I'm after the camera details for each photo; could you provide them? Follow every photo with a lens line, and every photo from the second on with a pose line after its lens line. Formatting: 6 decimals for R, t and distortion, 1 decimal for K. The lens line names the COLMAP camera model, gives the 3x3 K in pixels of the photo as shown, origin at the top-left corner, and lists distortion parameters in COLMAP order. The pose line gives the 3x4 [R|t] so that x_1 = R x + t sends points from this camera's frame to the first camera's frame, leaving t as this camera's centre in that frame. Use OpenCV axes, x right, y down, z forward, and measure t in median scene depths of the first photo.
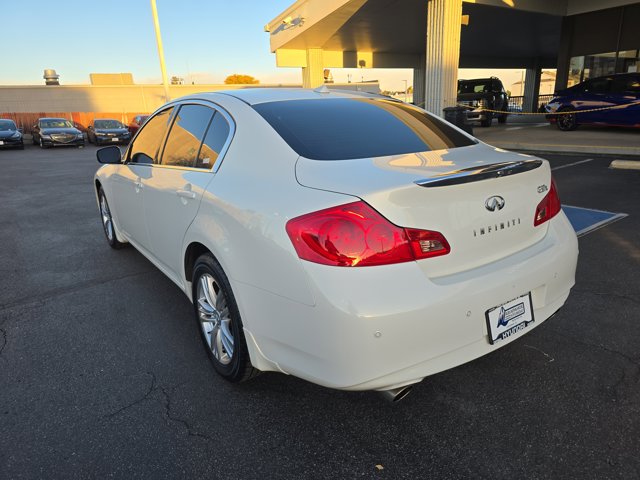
lens RADIAL K [[435.6, 0, 317.3], [0, 435.6, 241.6], [0, 0, 1]] dist [0.044648, -0.037974]
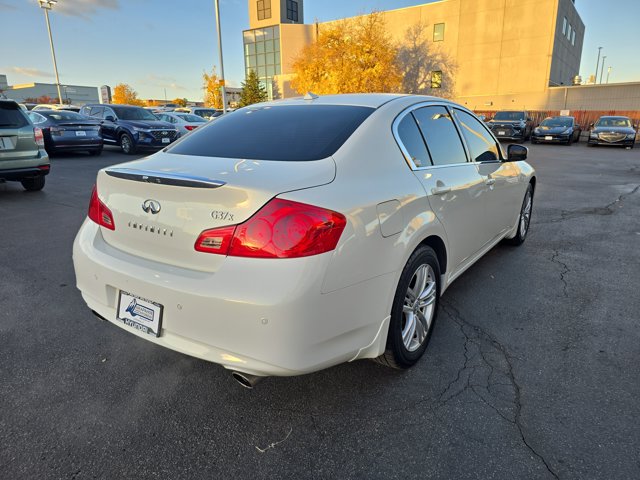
lens RADIAL K [[435.6, 0, 317.3], [0, 435.6, 241.6], [0, 0, 1]] dist [0.044648, -0.037974]
pose [[0.325474, 0.277895, -0.903792, 0.773530], [-0.271782, 0.942996, 0.192075, -0.163206], [0.905649, 0.183119, 0.382448, 0.491640]]
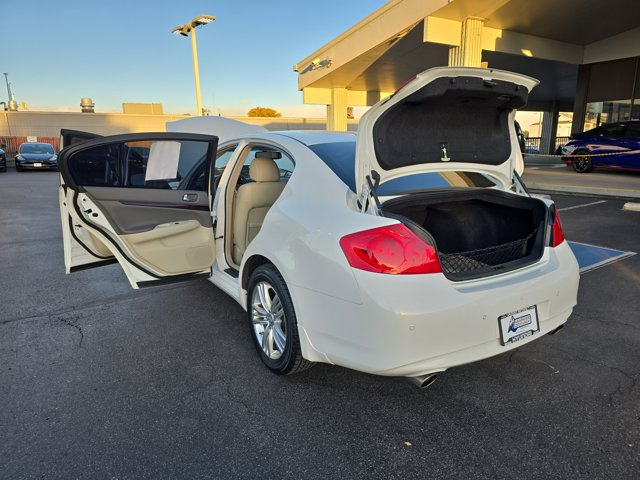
lens RADIAL K [[436.1, 0, 318.9], [0, 436.1, 241.5], [0, 0, 1]] dist [0.054862, -0.048978]
pose [[0.998780, 0.039871, -0.029140, -0.044353], [-0.041841, 0.996635, -0.070488, 0.025871], [0.026231, 0.071622, 0.997087, -0.126100]]
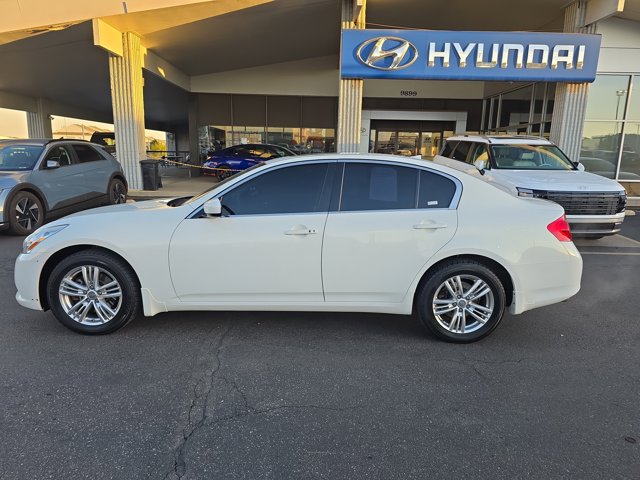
lens RADIAL K [[435.6, 0, 317.3], [0, 435.6, 241.6], [0, 0, 1]] dist [0.044648, -0.037974]
pose [[0.557964, -0.101726, 0.823607, -1.098939], [0.193415, 0.981068, -0.009857, -0.074642], [-0.807011, 0.164798, 0.567076, 0.323362]]
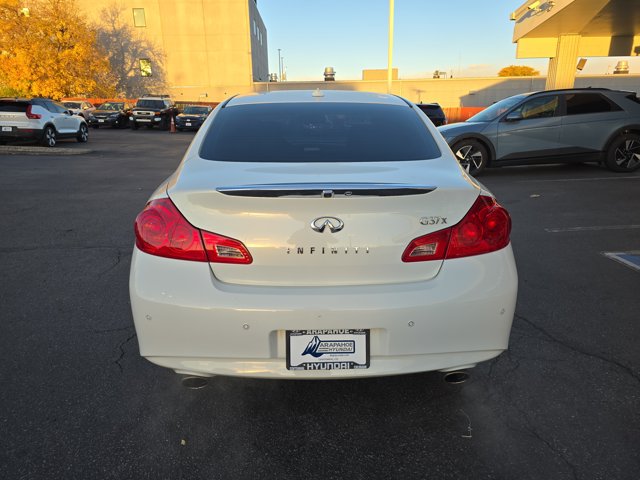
lens RADIAL K [[432.2, 0, 317.4], [0, 432.2, 240.4], [0, 0, 1]] dist [0.047119, -0.038266]
pose [[0.832887, 0.186344, -0.521129, 0.437953], [-0.178811, 0.981717, 0.065256, -0.055663], [0.523761, 0.038833, 0.850979, 0.110510]]
